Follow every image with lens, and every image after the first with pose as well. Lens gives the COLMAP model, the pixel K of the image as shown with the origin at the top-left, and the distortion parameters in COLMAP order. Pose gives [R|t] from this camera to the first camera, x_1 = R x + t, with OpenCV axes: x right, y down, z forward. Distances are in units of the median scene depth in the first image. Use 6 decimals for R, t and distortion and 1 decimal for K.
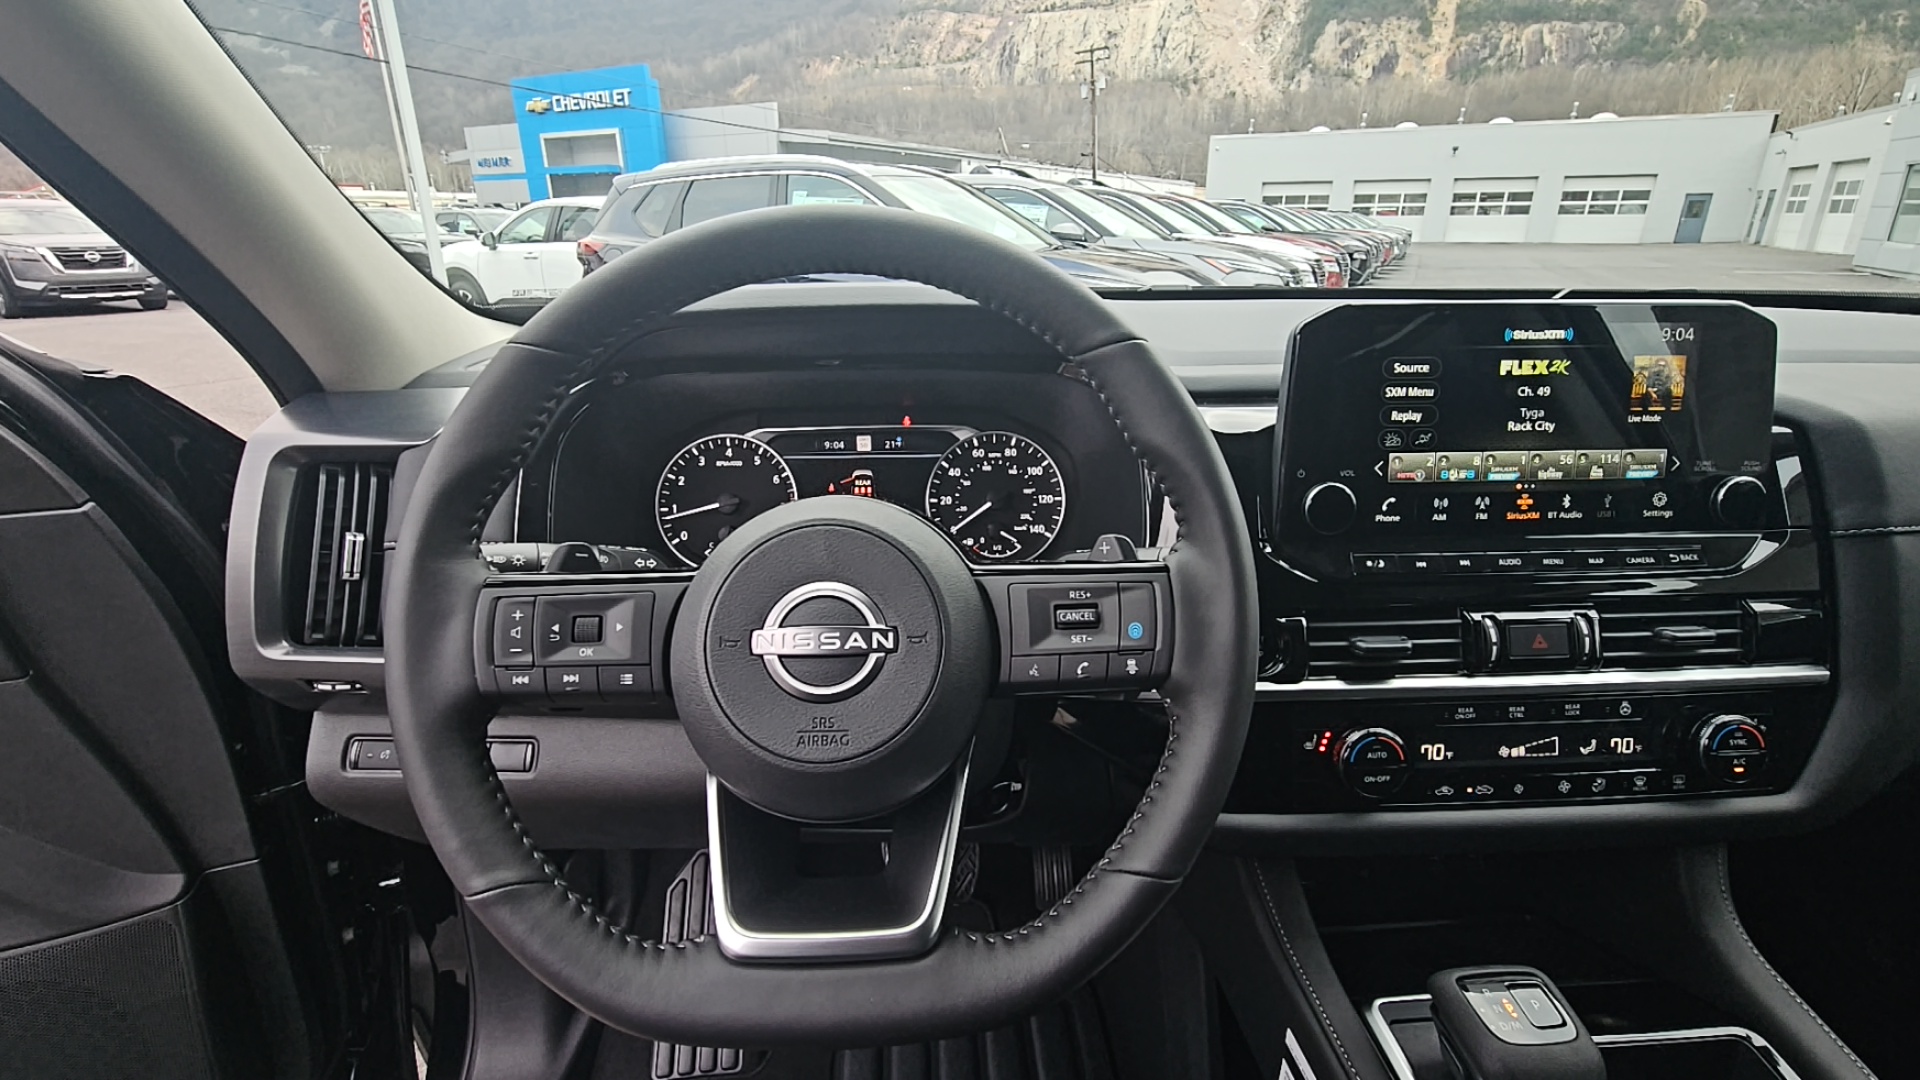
lens RADIAL K [[852.7, 0, 957.6], [0, 852.7, 533.8], [0, 0, 1]] dist [0.009758, -0.008463]
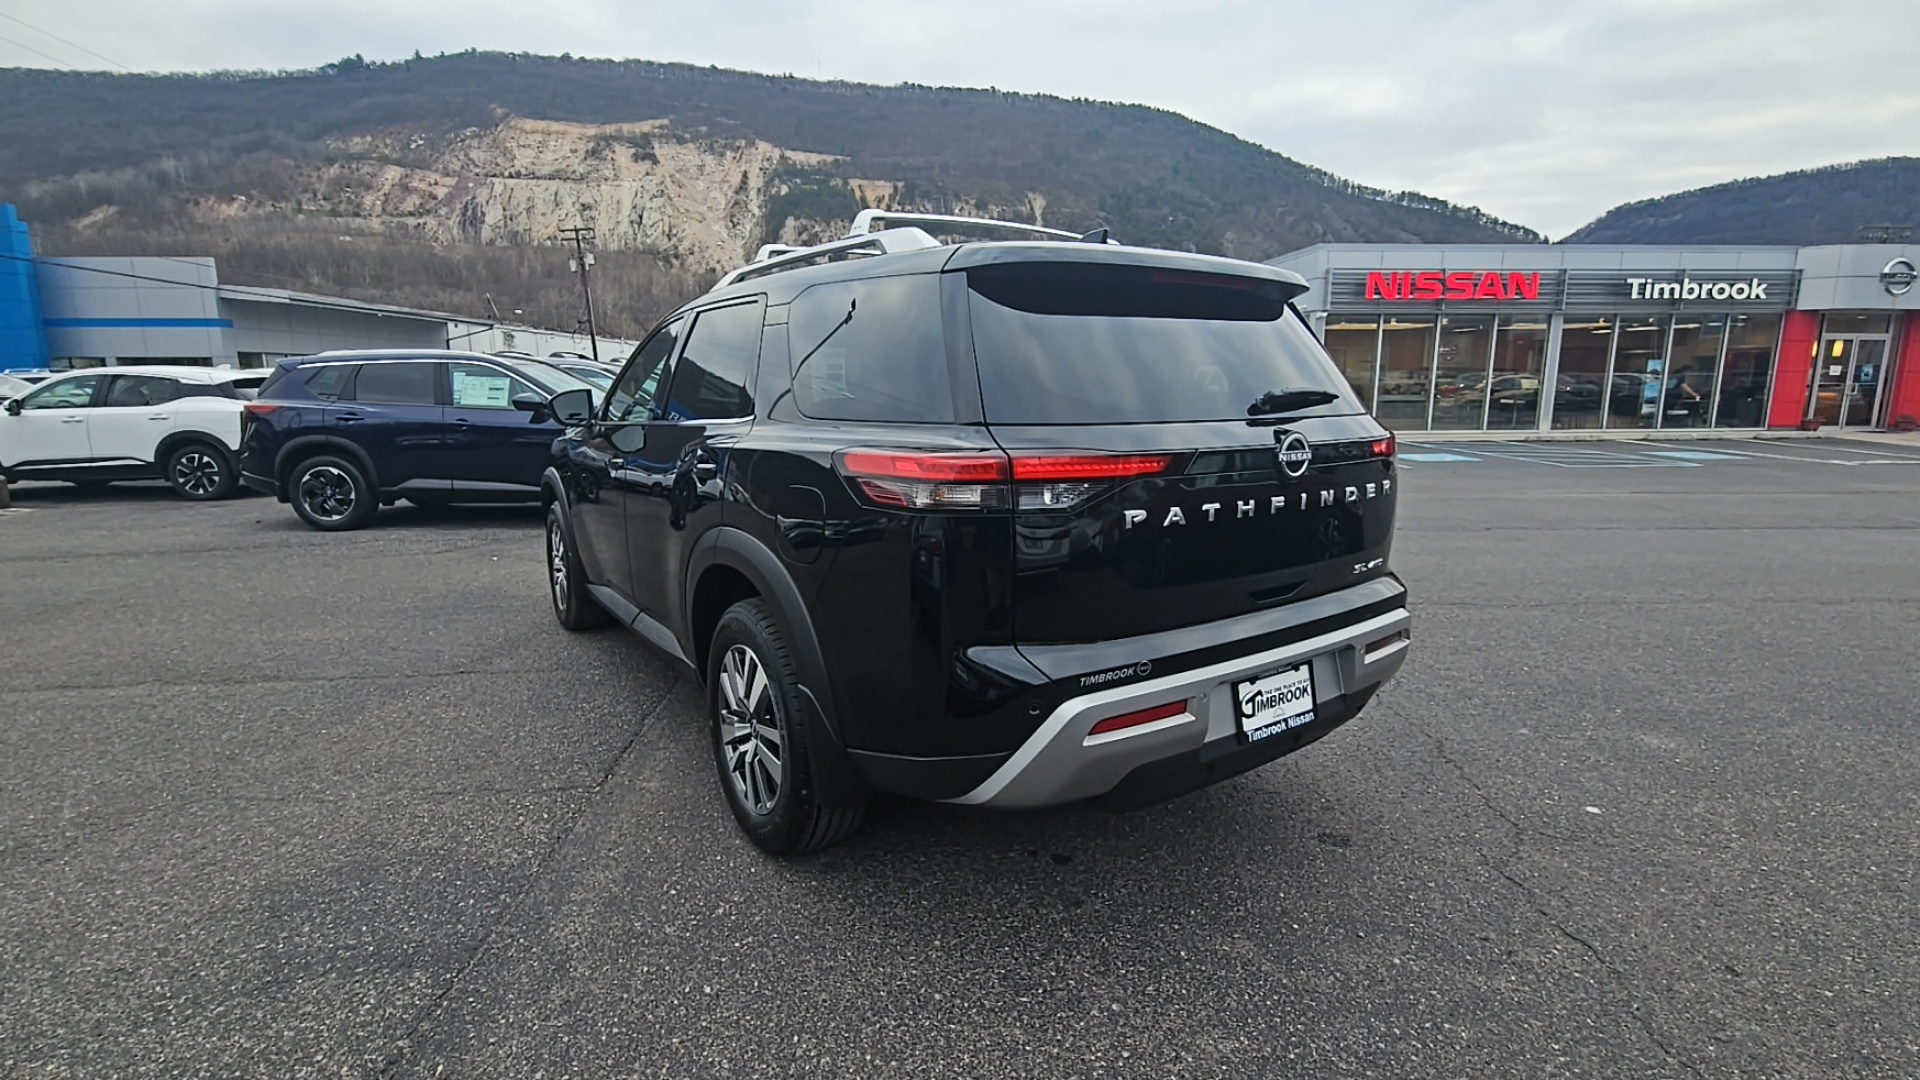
lens RADIAL K [[852.7, 0, 957.6], [0, 852.7, 533.8], [0, 0, 1]] dist [0.009758, -0.008463]
pose [[0.852417, -0.090362, 0.514994, -1.756027], [0.178215, 0.976186, -0.123697, 1.859294], [-0.491553, 0.197221, 0.848222, -5.455267]]
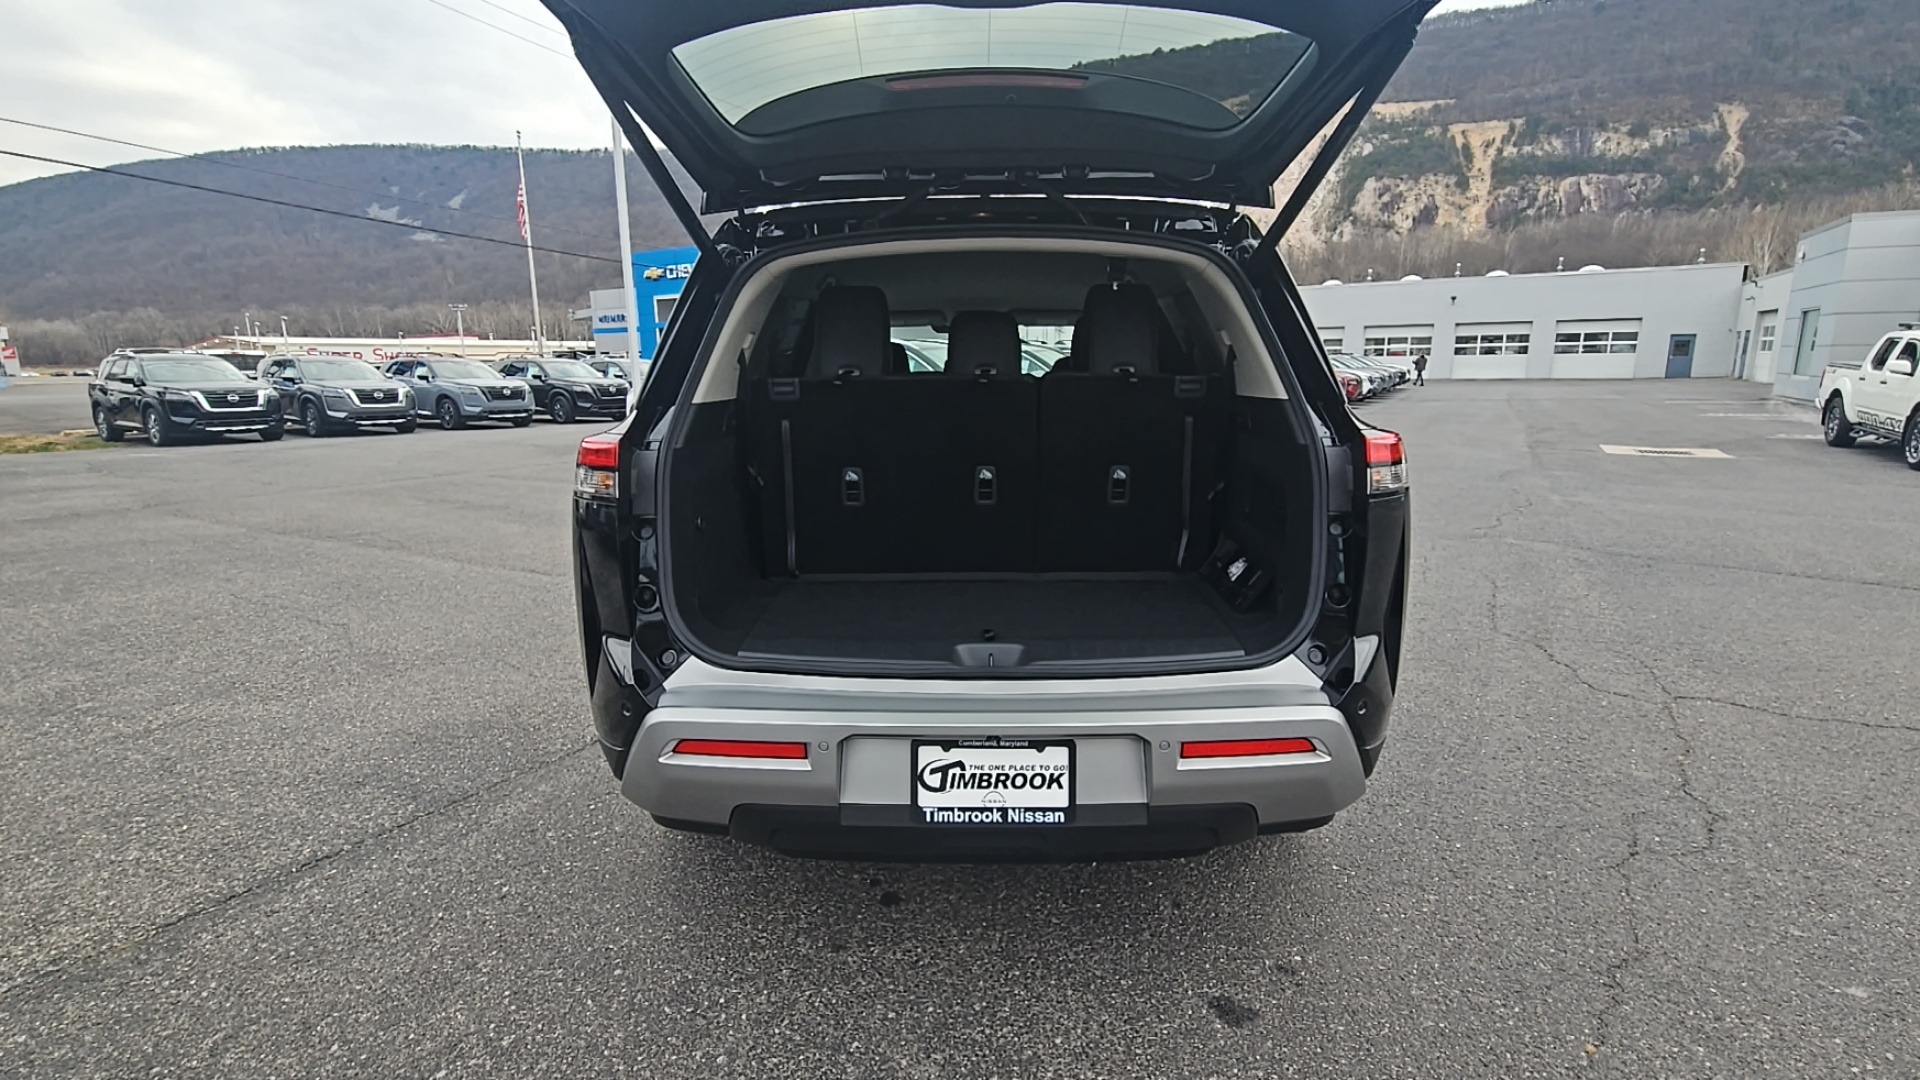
lens RADIAL K [[852.7, 0, 957.6], [0, 852.7, 533.8], [0, 0, 1]] dist [0.009758, -0.008463]
pose [[0.997782, 0.005973, -0.066298, 0.837642], [-0.015976, 0.988343, -0.151401, 1.956069], [0.064621, 0.152125, 0.986247, -5.708011]]
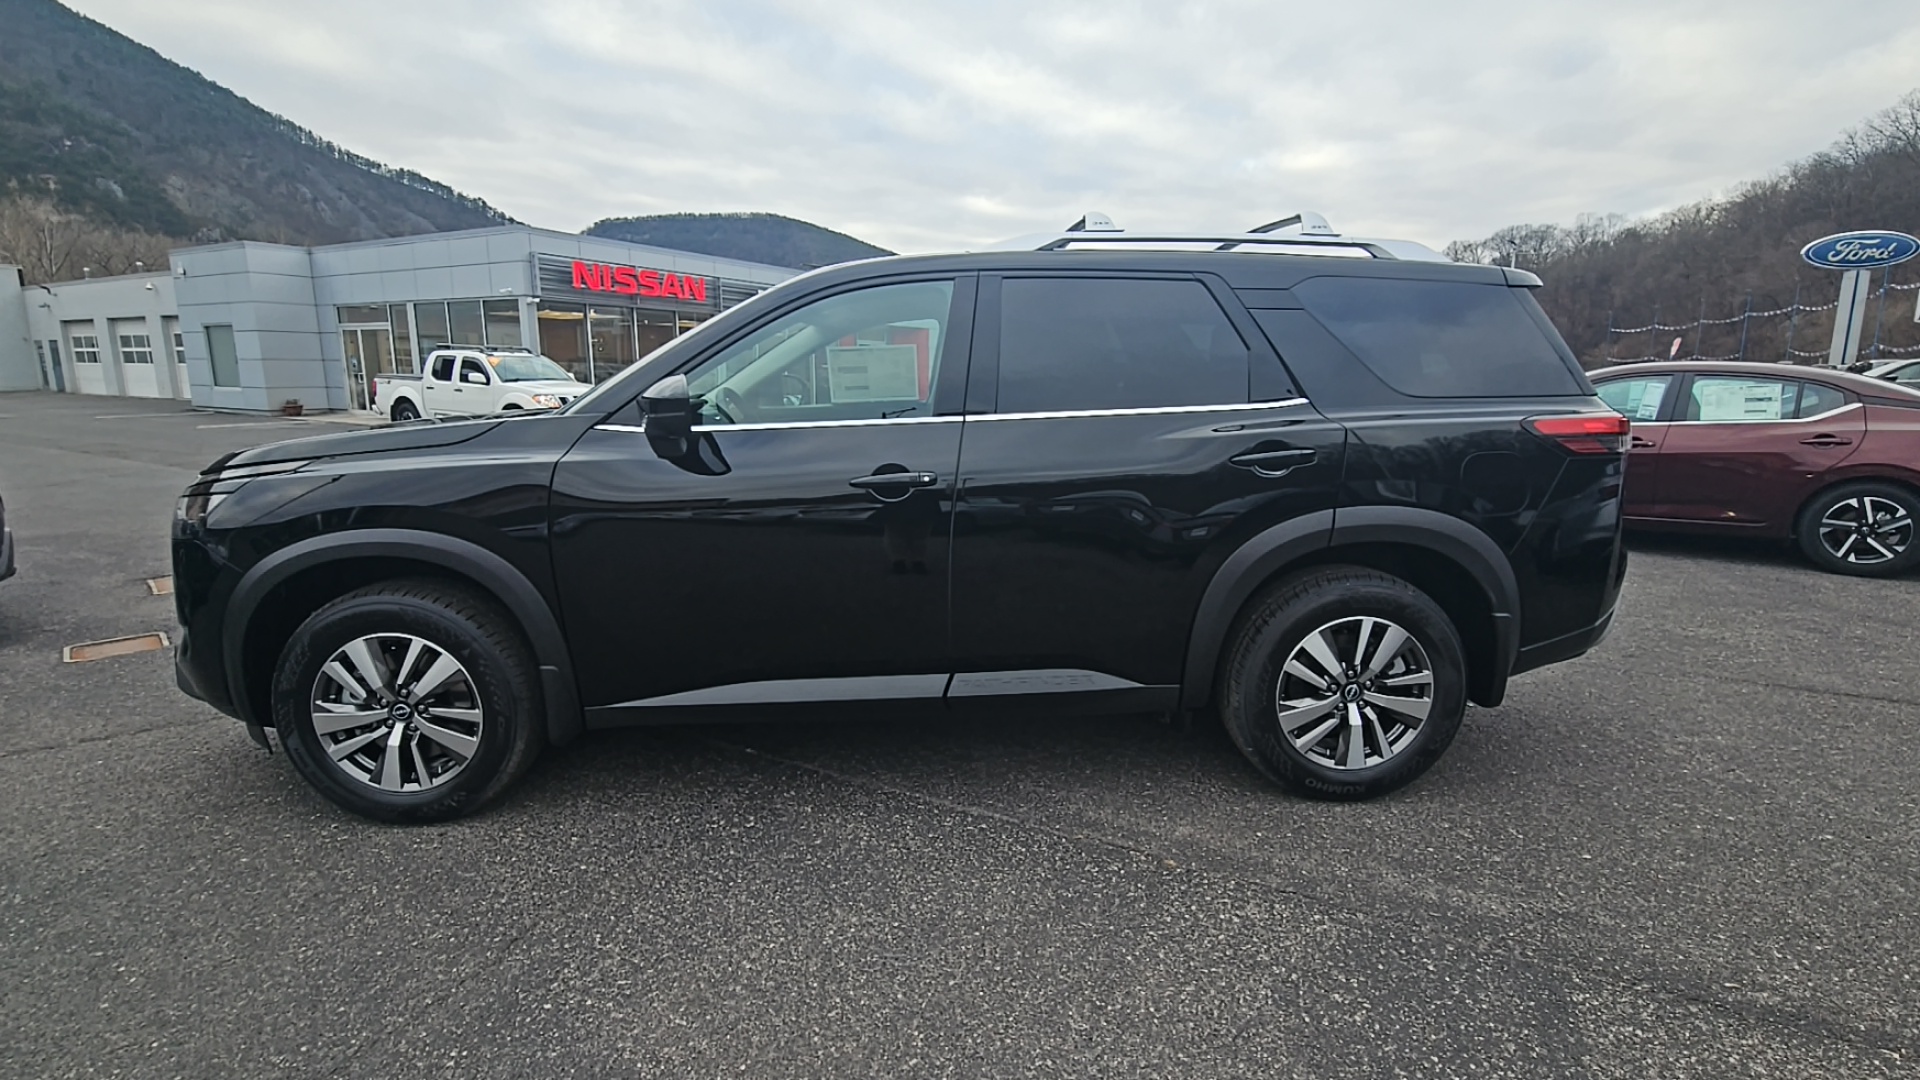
lens RADIAL K [[852.7, 0, 957.6], [0, 852.7, 533.8], [0, 0, 1]] dist [0.009758, -0.008463]
pose [[0.006156, -0.182269, 0.983229, -4.374080], [0.336548, 0.926267, 0.169602, 0.126716], [-0.941646, 0.329860, 0.067044, -0.578715]]
